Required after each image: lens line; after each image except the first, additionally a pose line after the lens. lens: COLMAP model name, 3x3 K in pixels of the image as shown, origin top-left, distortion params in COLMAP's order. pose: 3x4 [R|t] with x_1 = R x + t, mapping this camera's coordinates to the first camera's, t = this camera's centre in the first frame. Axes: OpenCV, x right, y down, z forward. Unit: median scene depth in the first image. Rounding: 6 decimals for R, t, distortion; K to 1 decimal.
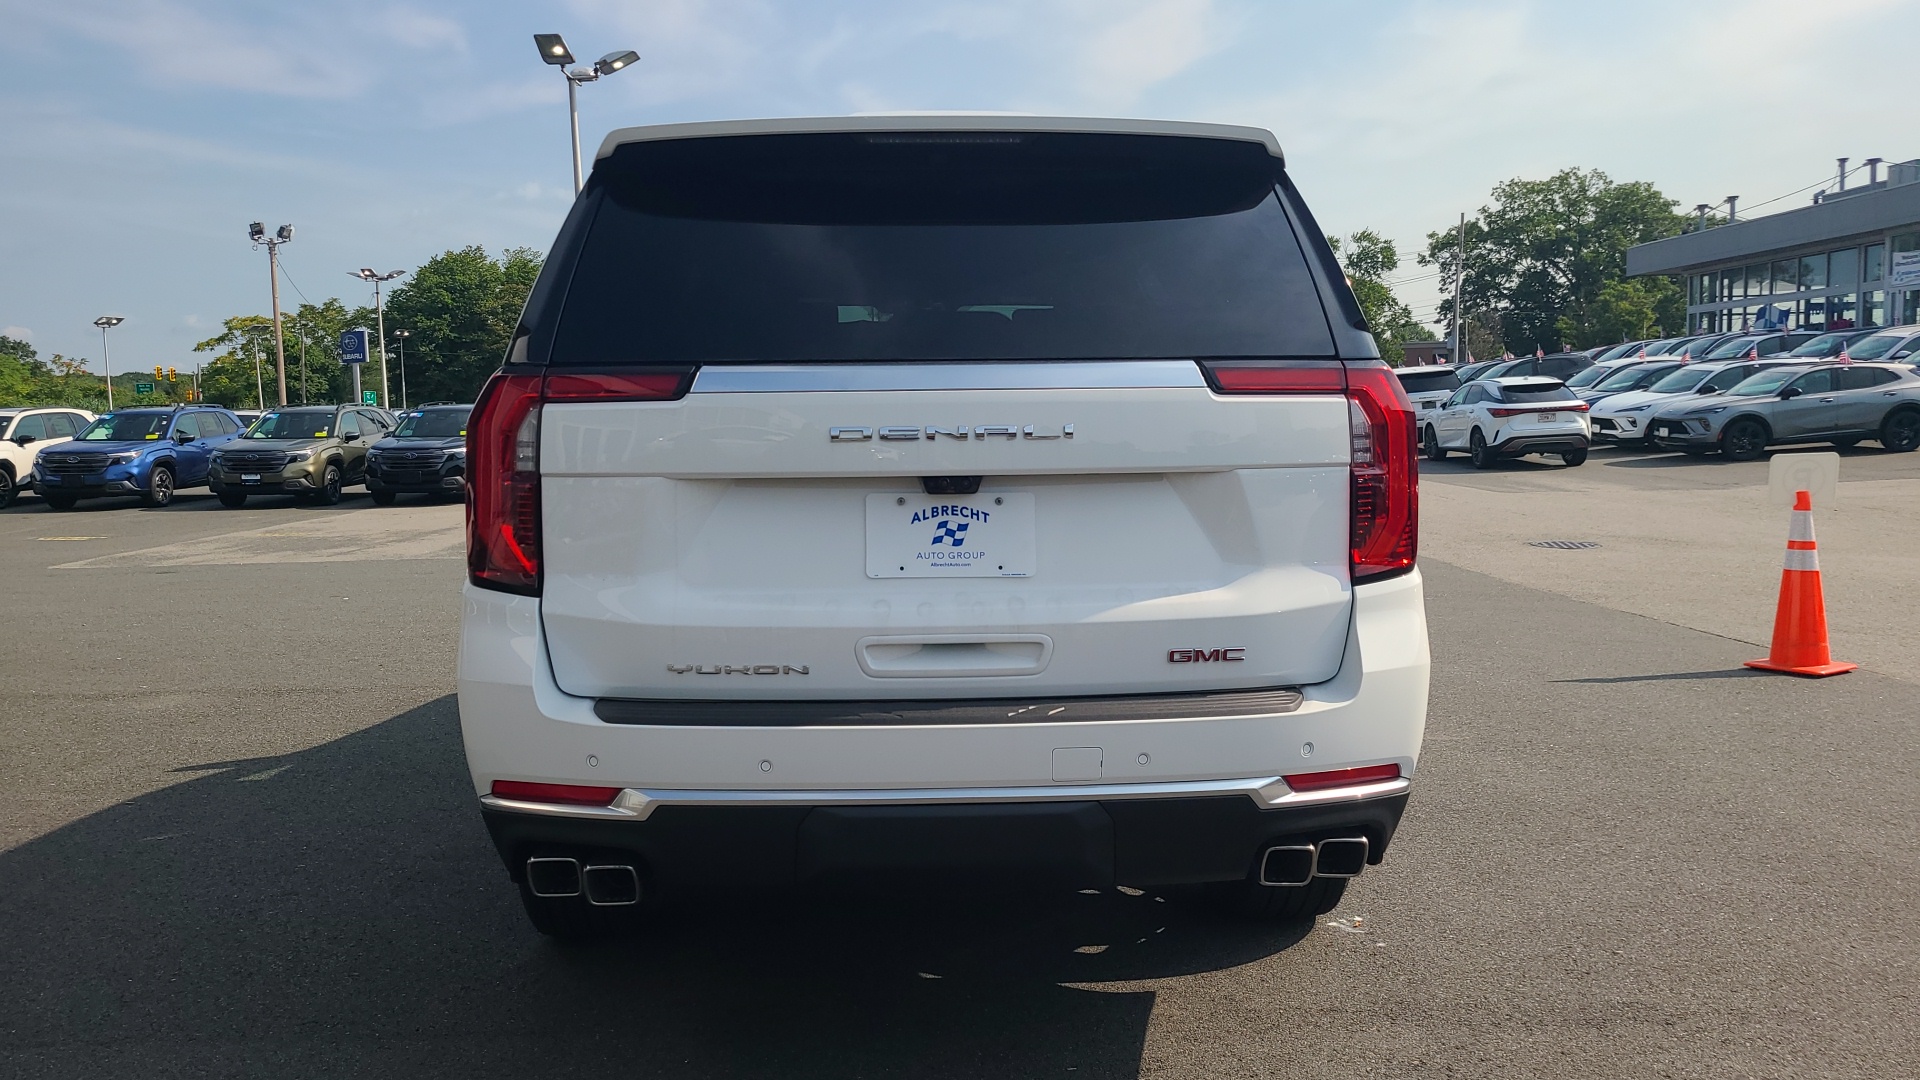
lens RADIAL K [[1448.8, 0, 943.3], [0, 1448.8, 528.3], [0, 0, 1]] dist [0.017175, -0.005983]
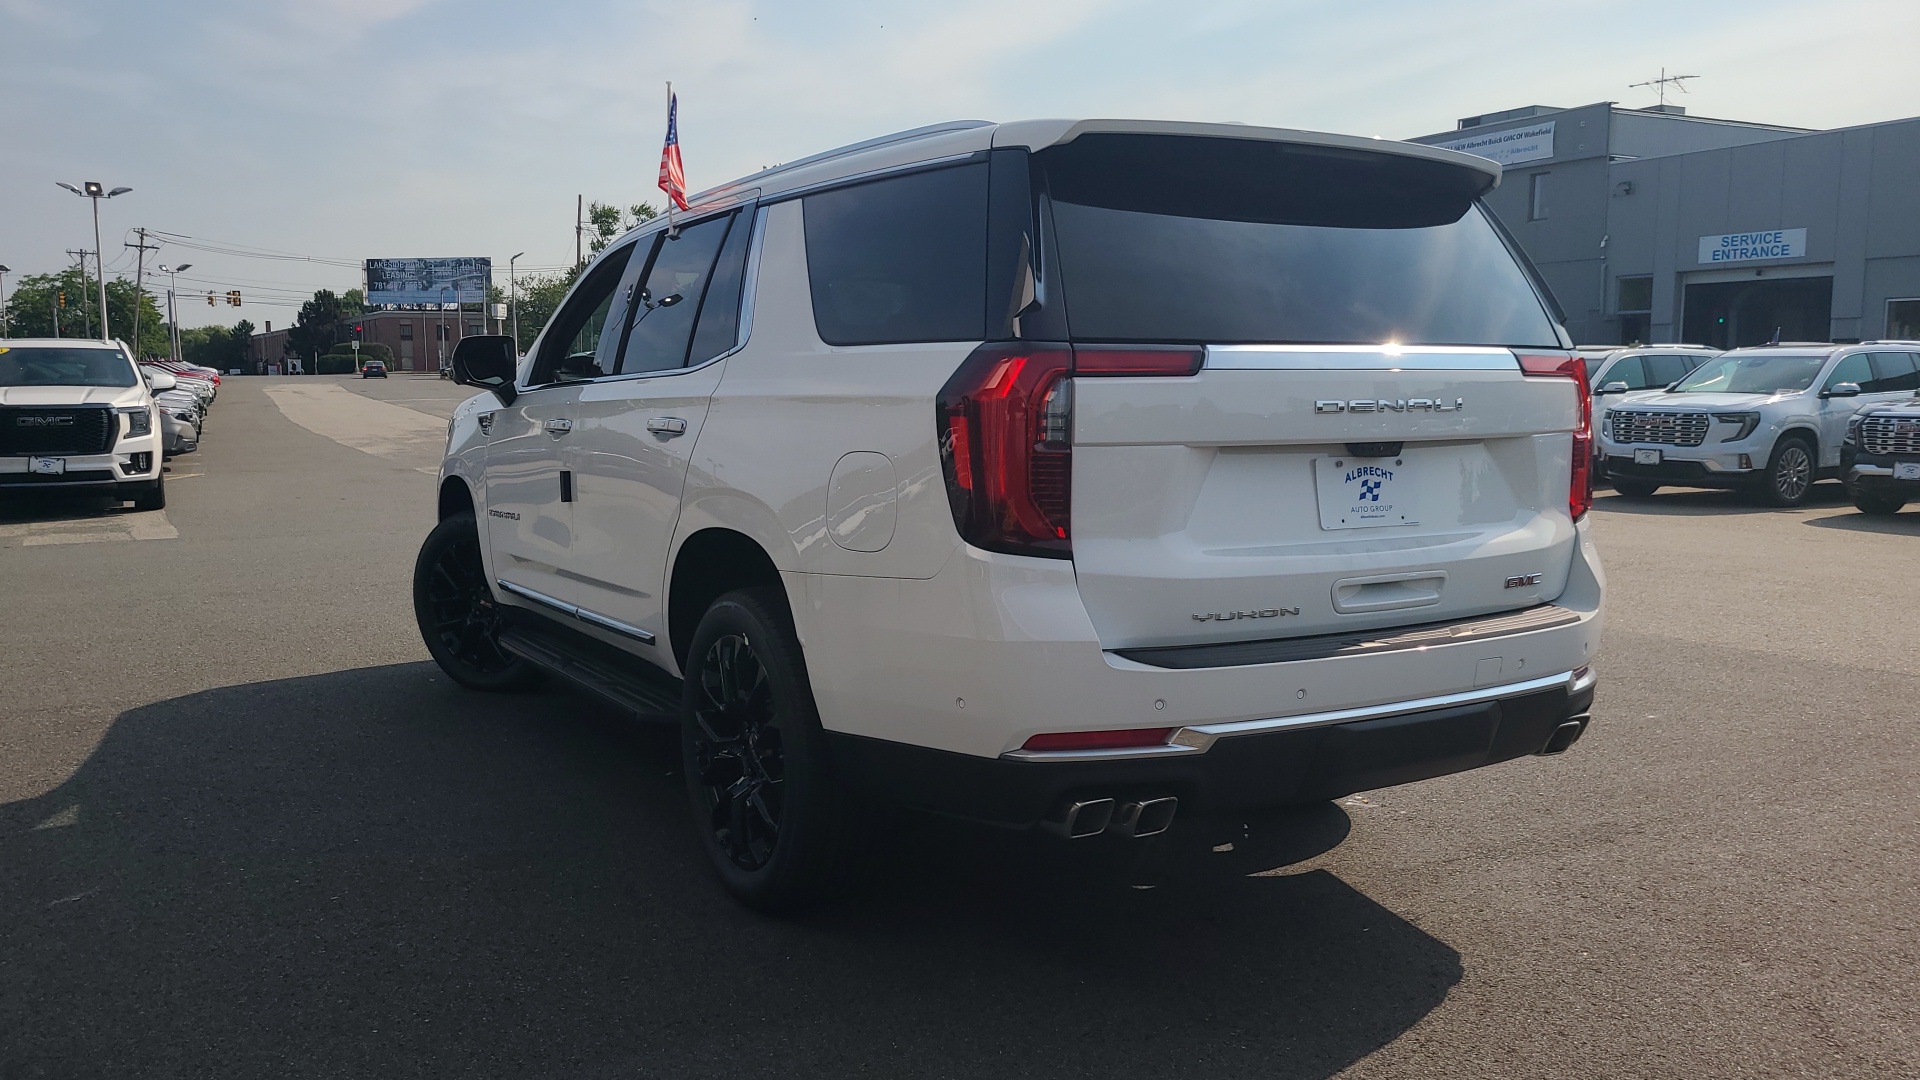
lens RADIAL K [[1519.0, 0, 930.4], [0, 1519.0, 563.1], [0, 0, 1]] dist [0.020098, 0.003136]
pose [[0.875728, -0.046762, 0.480535, -0.916402], [0.022334, 0.998157, 0.056432, -0.015379], [-0.482288, -0.038687, 0.875158, 0.075370]]
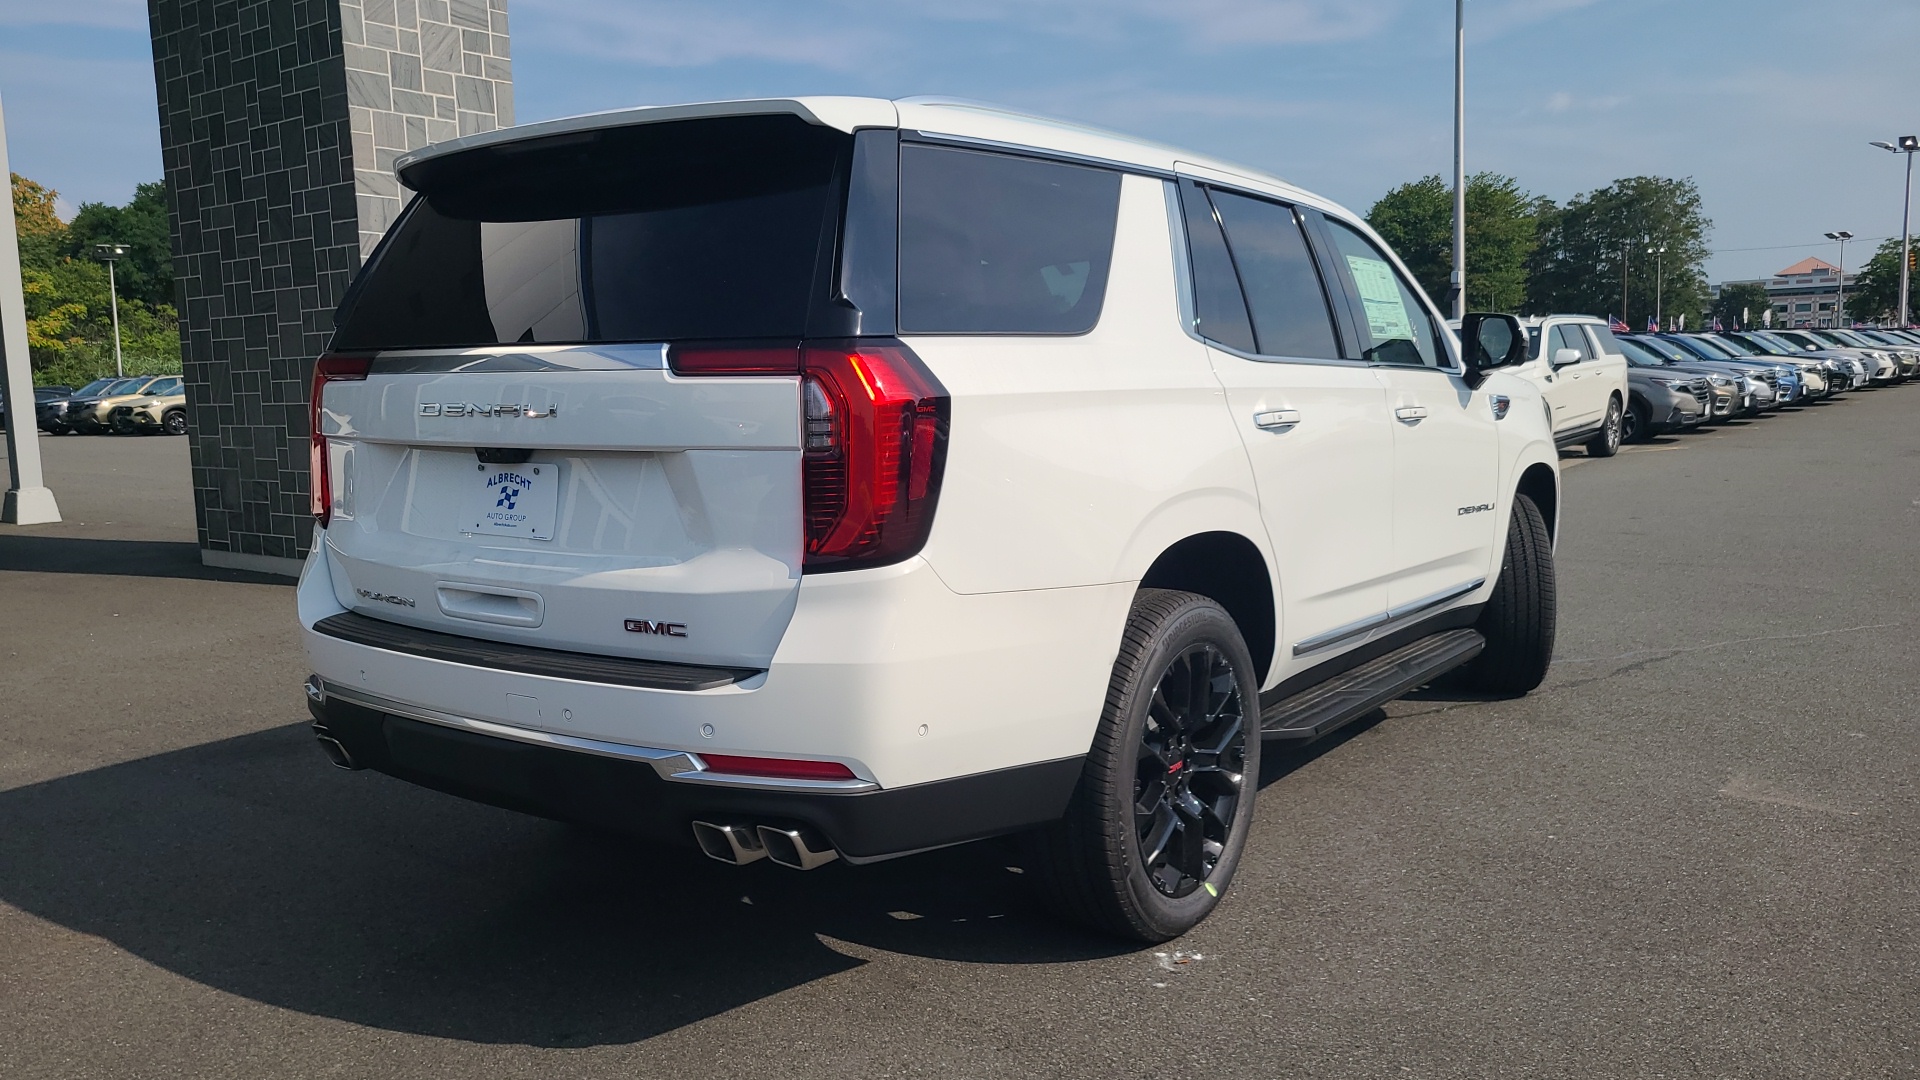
lens RADIAL K [[1496.1, 0, 866.1], [0, 1496.1, 549.6], [0, 0, 1]] dist [0.025776, -0.004291]
pose [[0.776458, 0.077551, -0.625379, 0.968081], [-0.035119, 0.996182, 0.079931, -0.060129], [0.629190, -0.040100, 0.776217, 0.256542]]
